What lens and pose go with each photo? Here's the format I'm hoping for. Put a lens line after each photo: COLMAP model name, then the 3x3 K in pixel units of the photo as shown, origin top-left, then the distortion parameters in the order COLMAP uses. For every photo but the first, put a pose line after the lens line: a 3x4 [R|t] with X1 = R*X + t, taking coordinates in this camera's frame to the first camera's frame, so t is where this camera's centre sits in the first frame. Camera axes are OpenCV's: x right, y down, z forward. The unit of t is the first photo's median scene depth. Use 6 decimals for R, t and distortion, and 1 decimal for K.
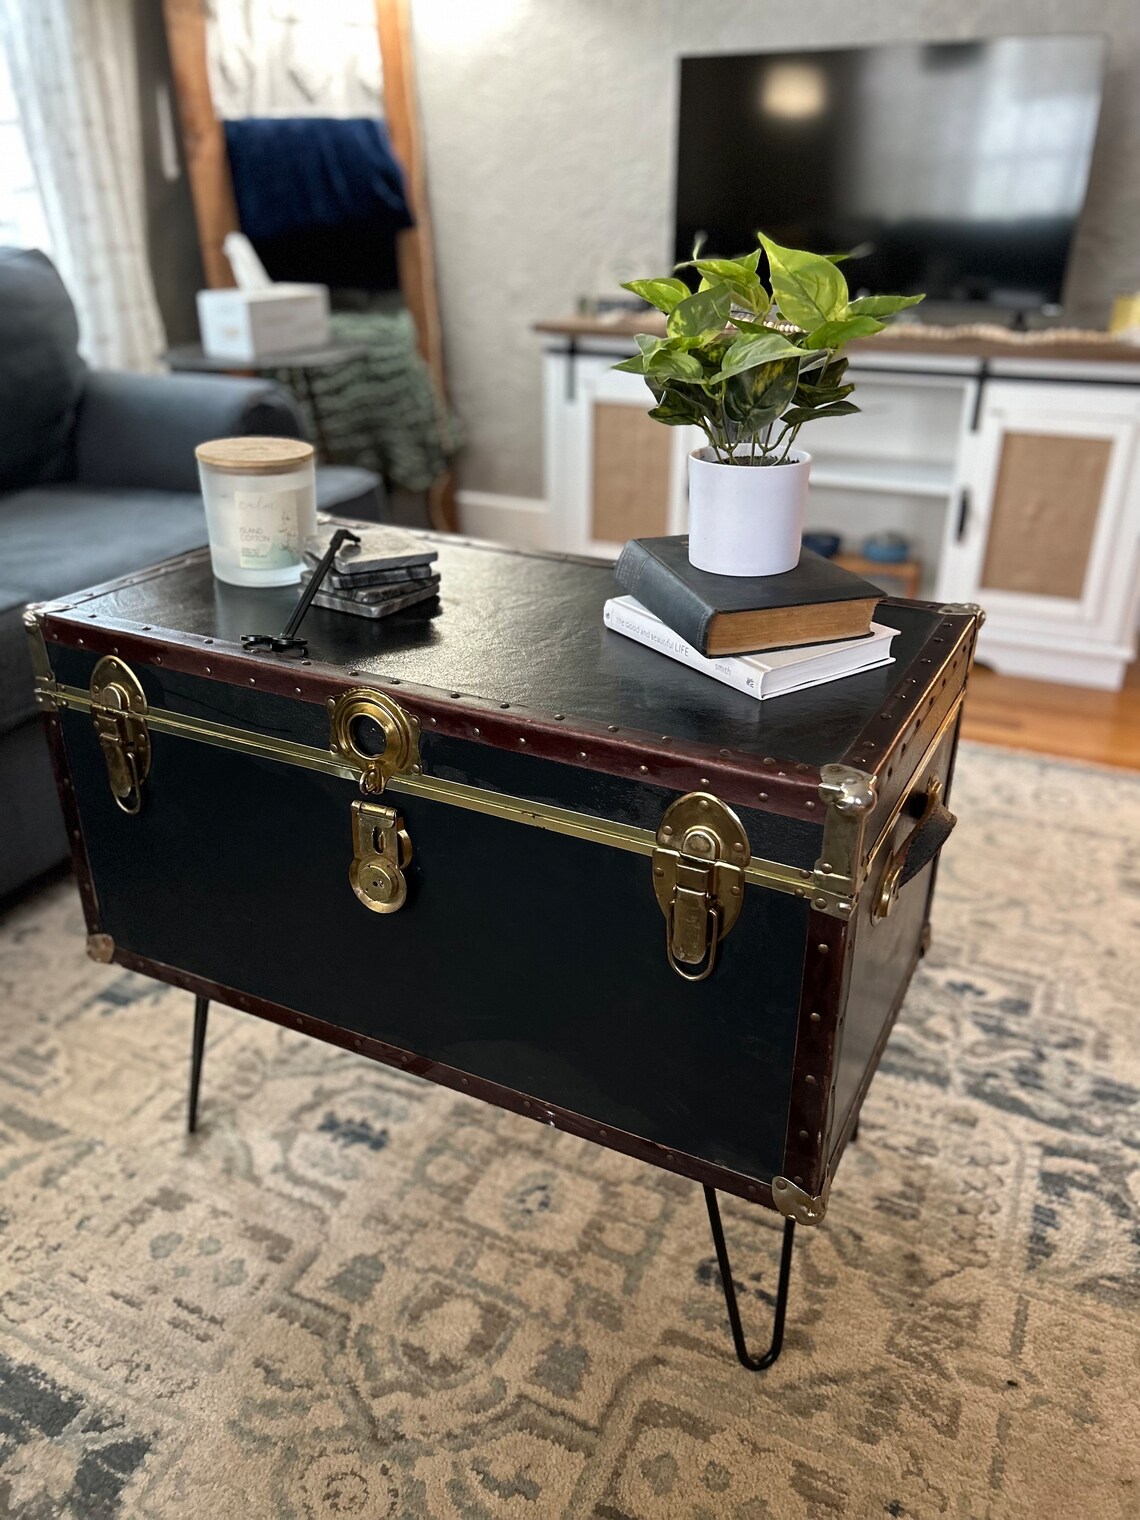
lens RADIAL K [[1144.6, 0, 583.1], [0, 1144.6, 758.8], [0, 0, 1]] dist [0.011446, -0.054081]
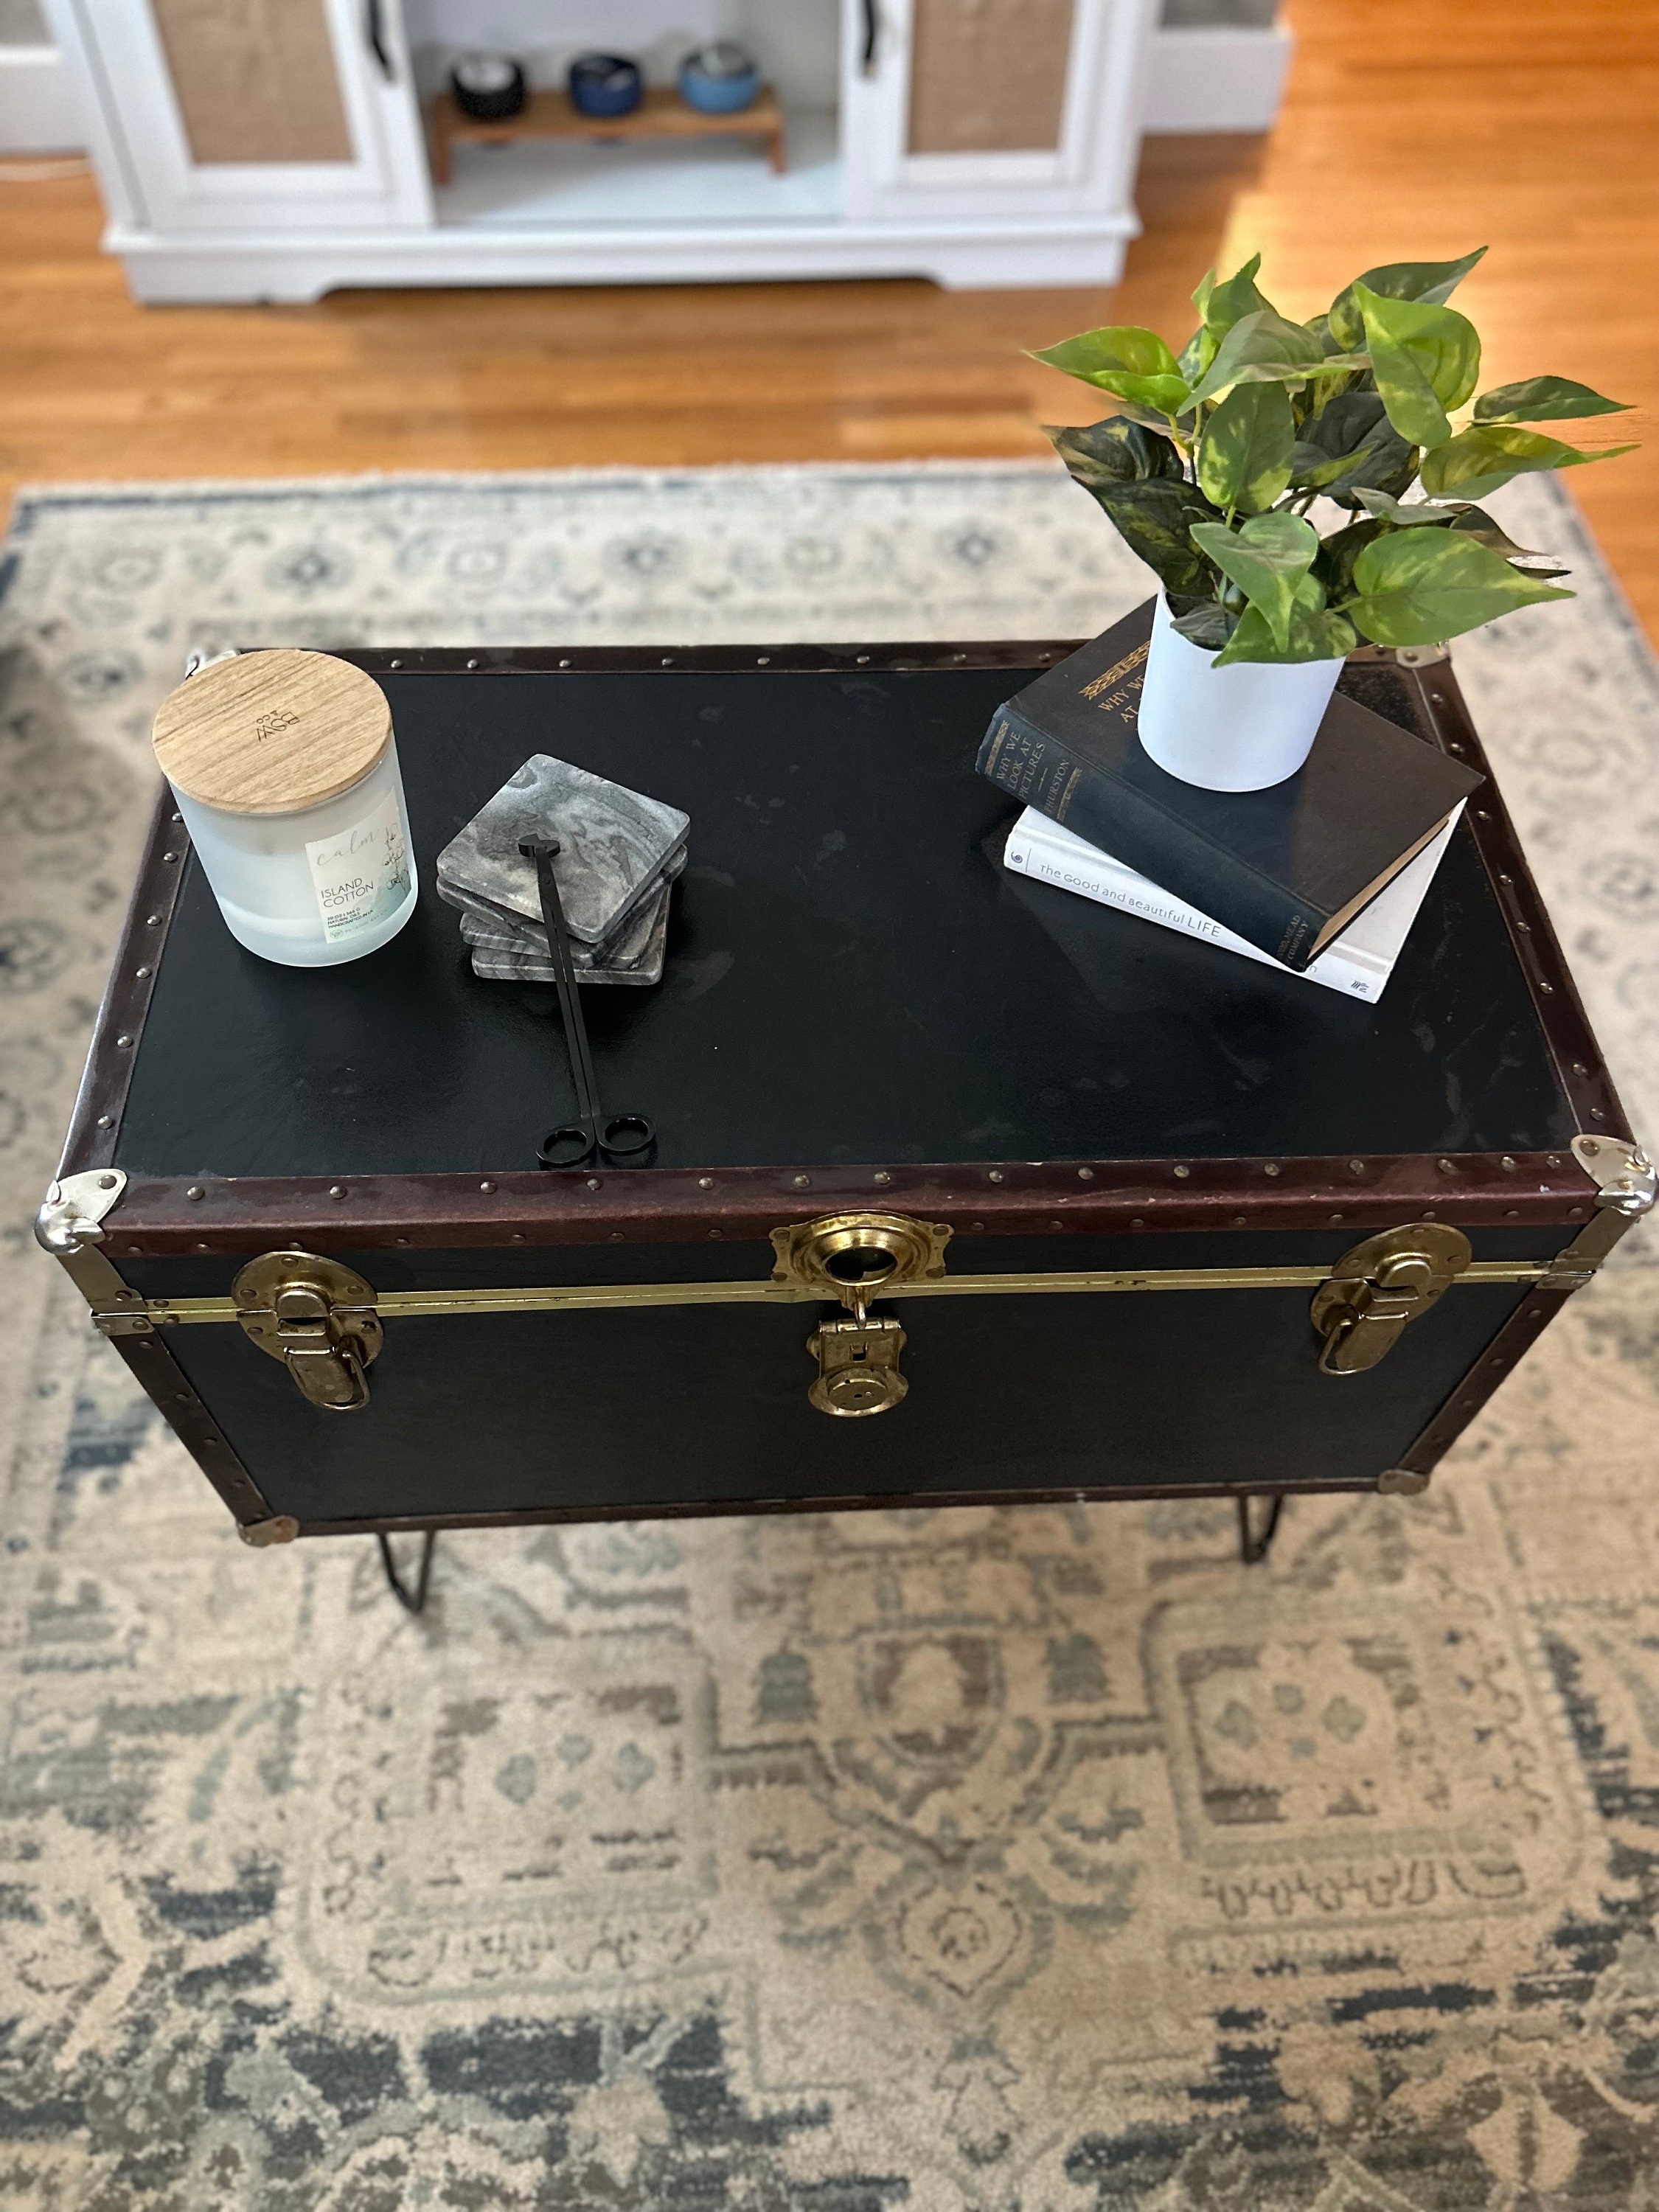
lens RADIAL K [[1665.7, 0, 834.0], [0, 1665.7, 1114.5], [0, 0, 1]] dist [0.011446, -0.054081]
pose [[0.869088, -0.396690, 0.295504, -0.372050], [0.198576, 0.826933, 0.526070, -0.486274], [-0.453049, -0.398521, 0.797450, 0.257839]]
